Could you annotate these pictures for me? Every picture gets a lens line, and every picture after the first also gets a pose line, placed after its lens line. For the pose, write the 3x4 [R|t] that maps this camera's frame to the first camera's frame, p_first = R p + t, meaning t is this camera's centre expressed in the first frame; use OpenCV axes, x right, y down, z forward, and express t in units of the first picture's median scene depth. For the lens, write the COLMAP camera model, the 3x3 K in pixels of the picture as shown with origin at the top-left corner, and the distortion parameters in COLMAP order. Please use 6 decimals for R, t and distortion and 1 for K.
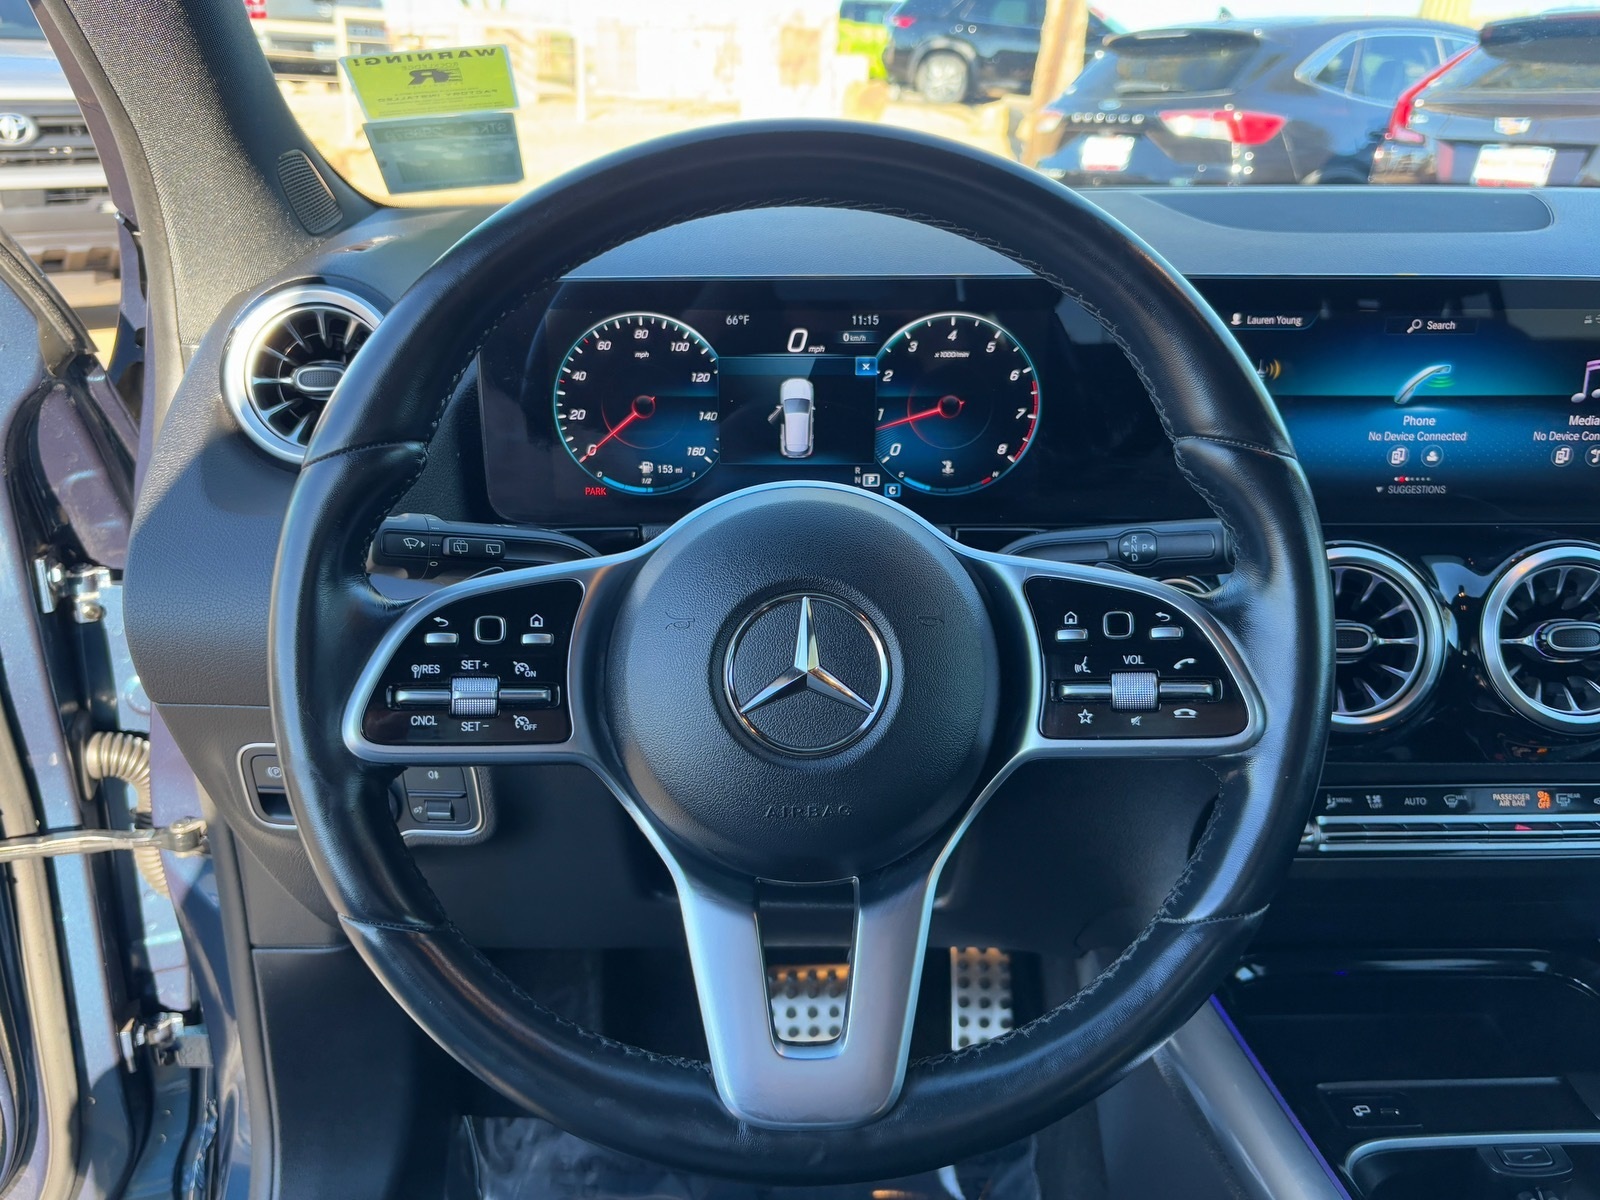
lens RADIAL K [[1321.6, 0, 800.3], [0, 1321.6, 608.6], [0, 0, 1]] dist [0.037010, -0.038904]
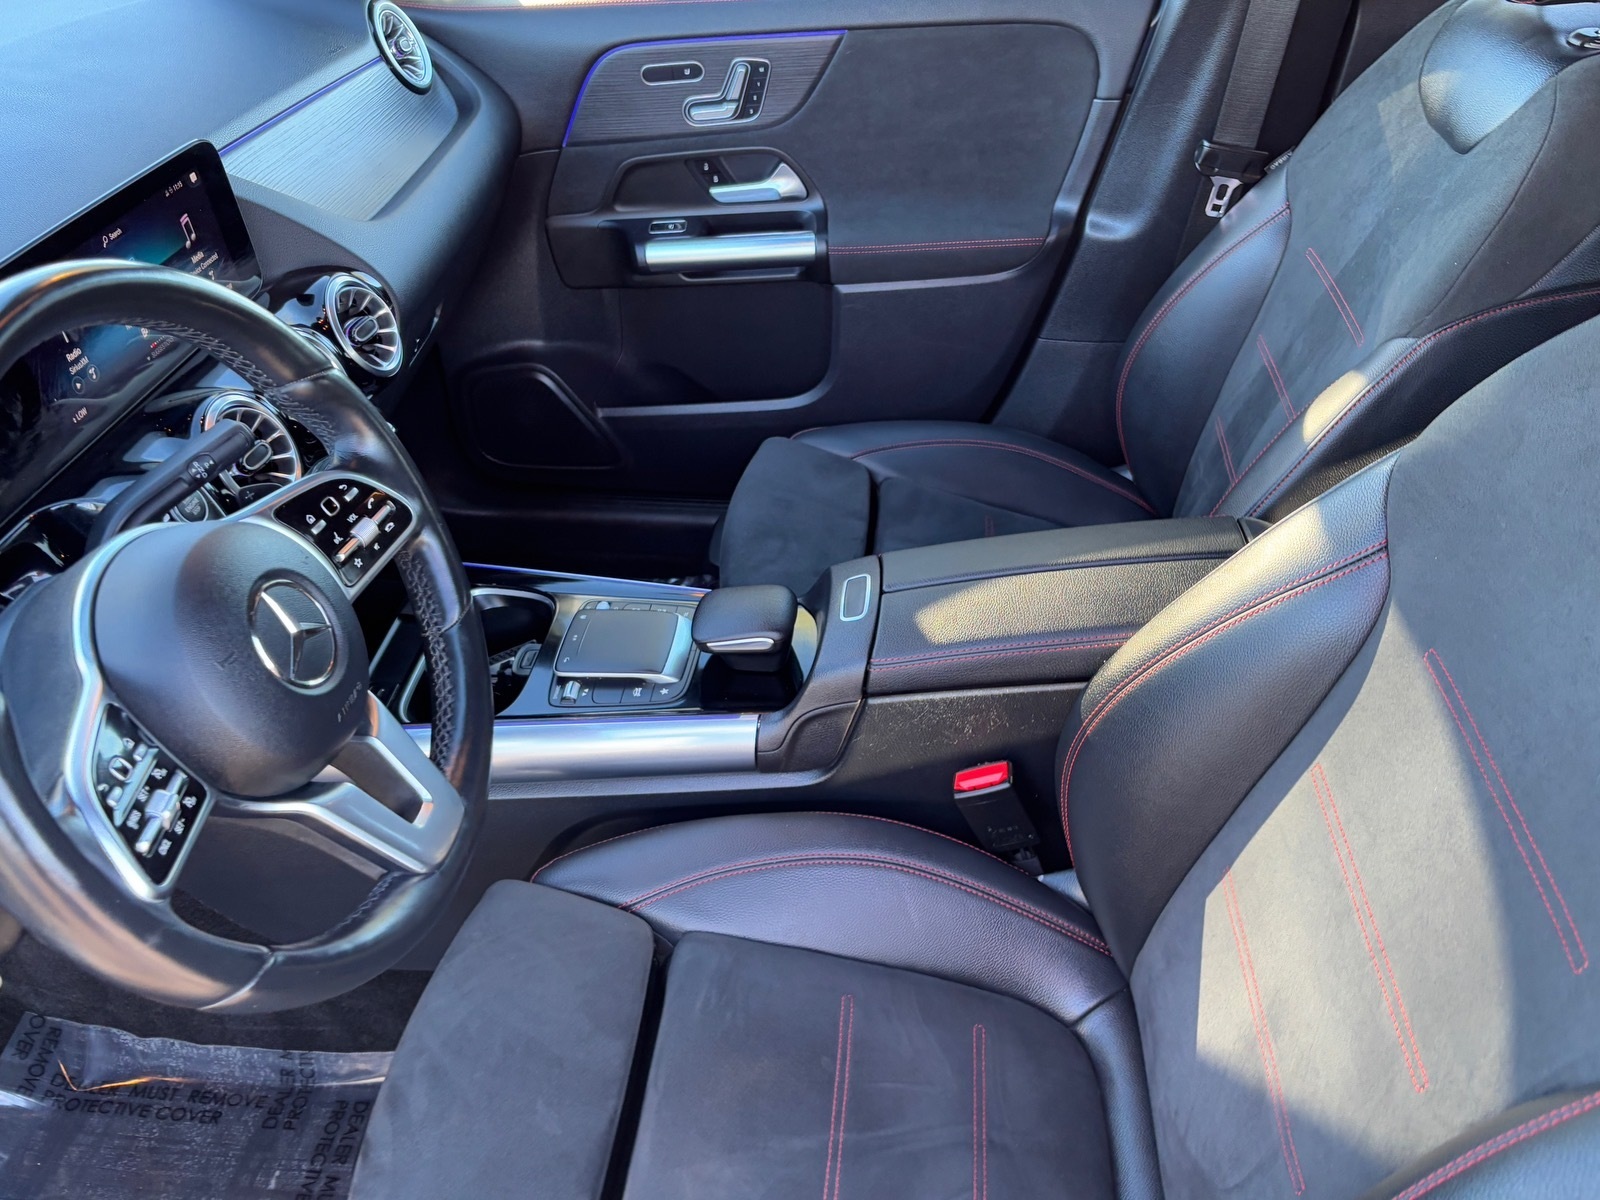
lens RADIAL K [[1321.6, 0, 798.2], [0, 1321.6, 595.2], [0, 0, 1]] dist [0.037010, -0.038904]
pose [[0.119723, -0.586918, 0.800746, -0.747851], [0.366313, 0.775753, 0.513830, -0.370628], [-0.922757, 0.231806, 0.307871, 0.016102]]
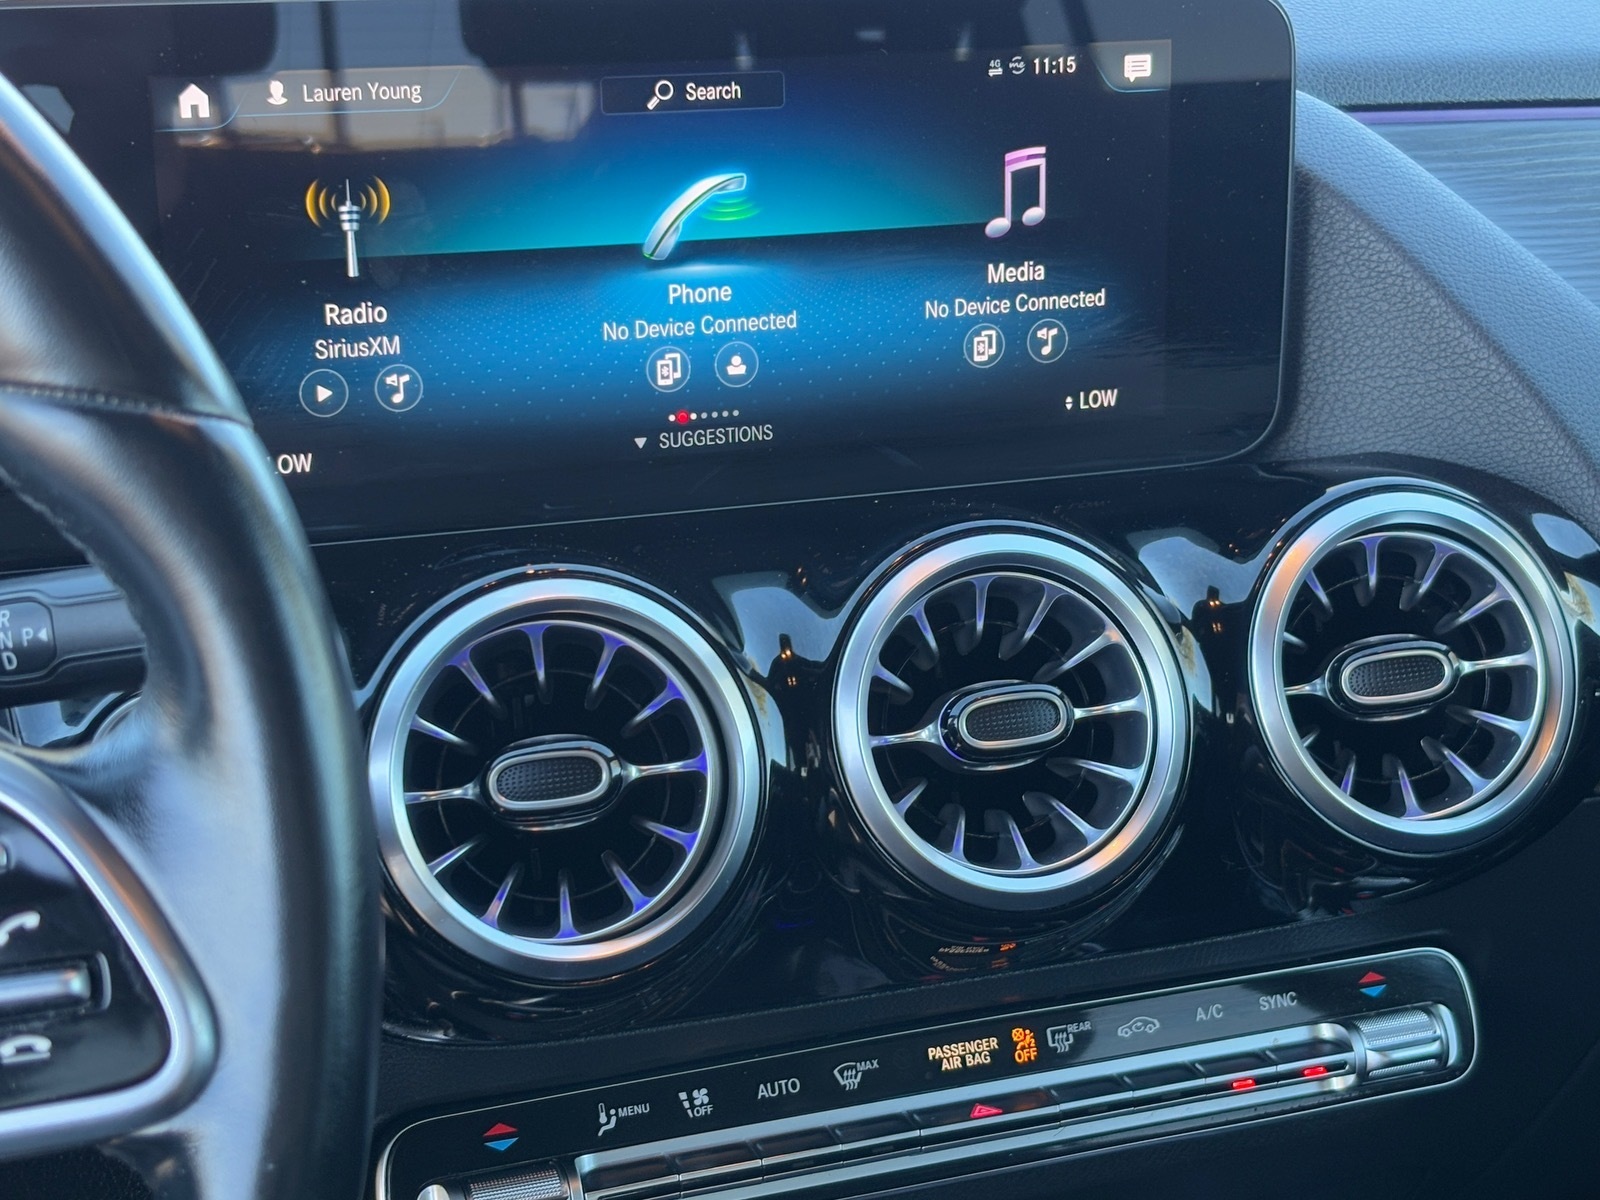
lens RADIAL K [[2691.0, 0, 799.5], [0, 2691.0, 612.4], [0, 0, 1]] dist [0.145758, 0.000000]
pose [[0.945862, -0.099484, 0.308946, 0.192000], [0.105732, 0.994389, -0.003501, -0.020548], [-0.306864, 0.035977, 0.951073, 0.074323]]
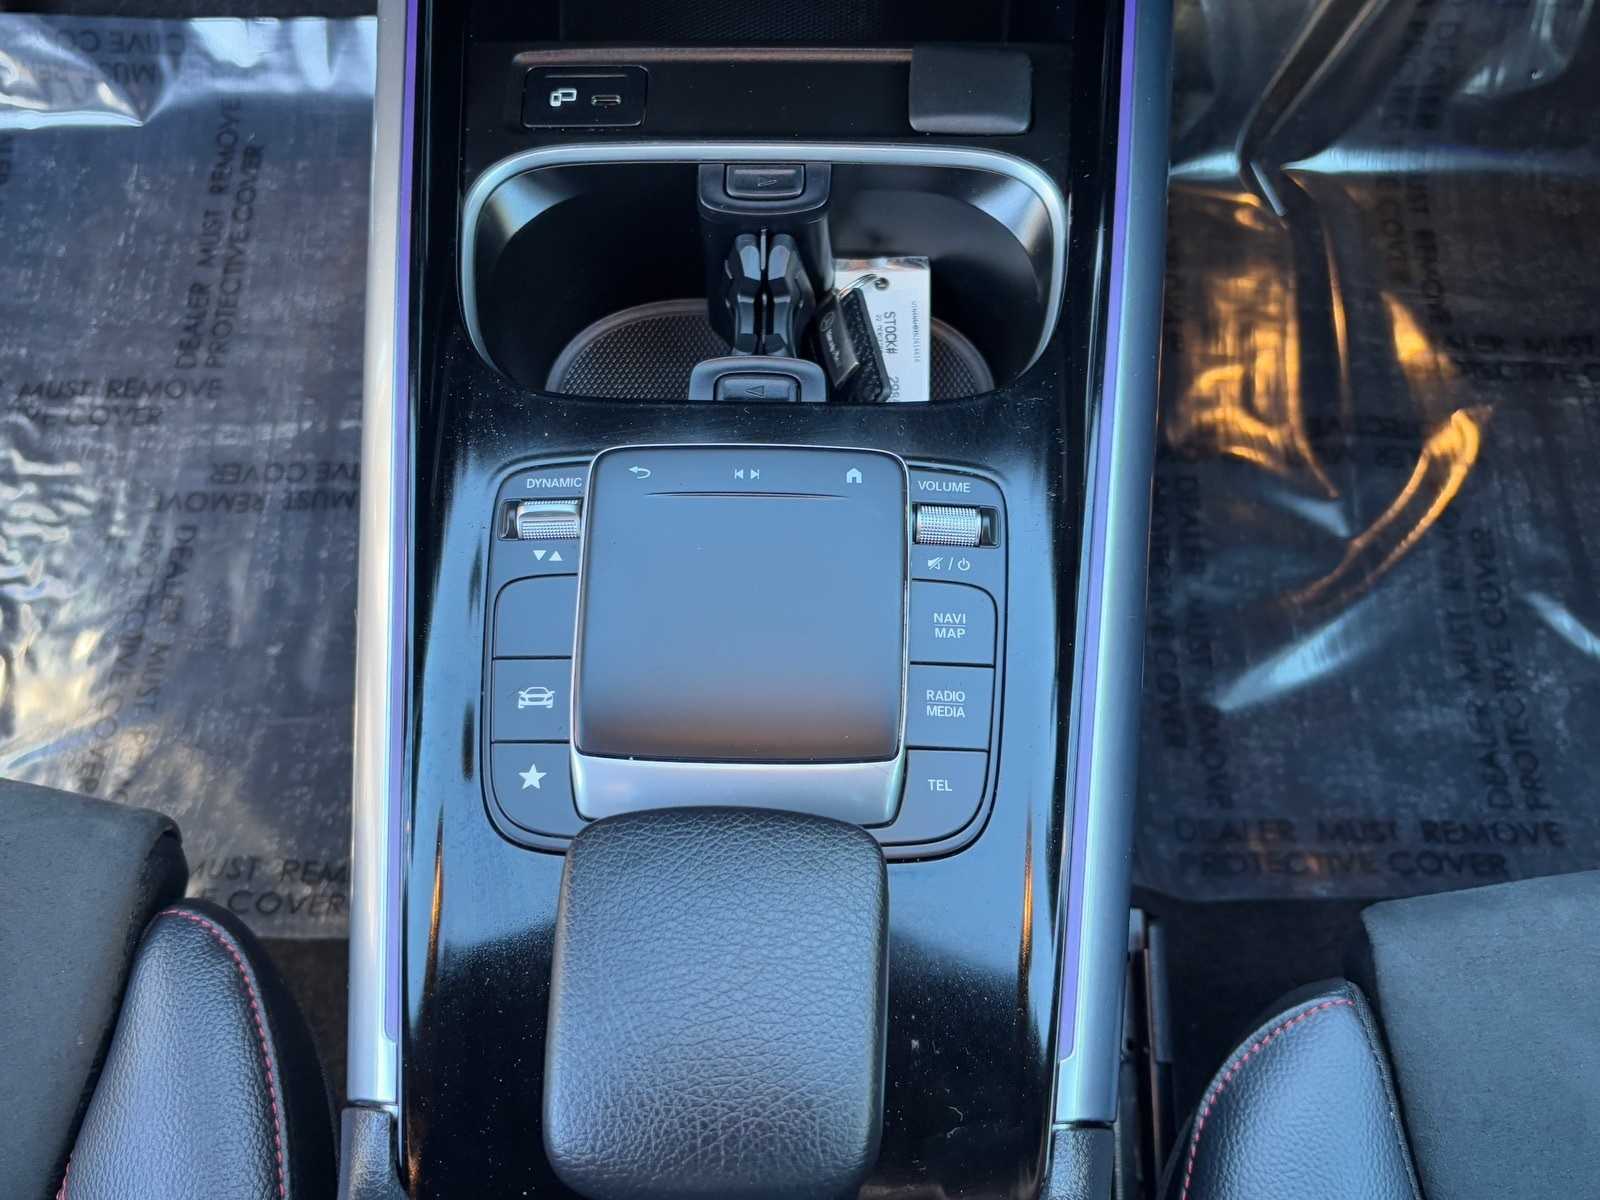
lens RADIAL K [[1481.1, 0, 796.6], [0, 1481.1, 613.1], [0, 0, 1]] dist [0.004474, 0.000000]
pose [[0.998521, 0.038069, -0.038802, 0.601291], [0.001522, 0.693950, 0.720022, 0.038402], [0.054337, -0.719016, 0.692866, 0.353730]]
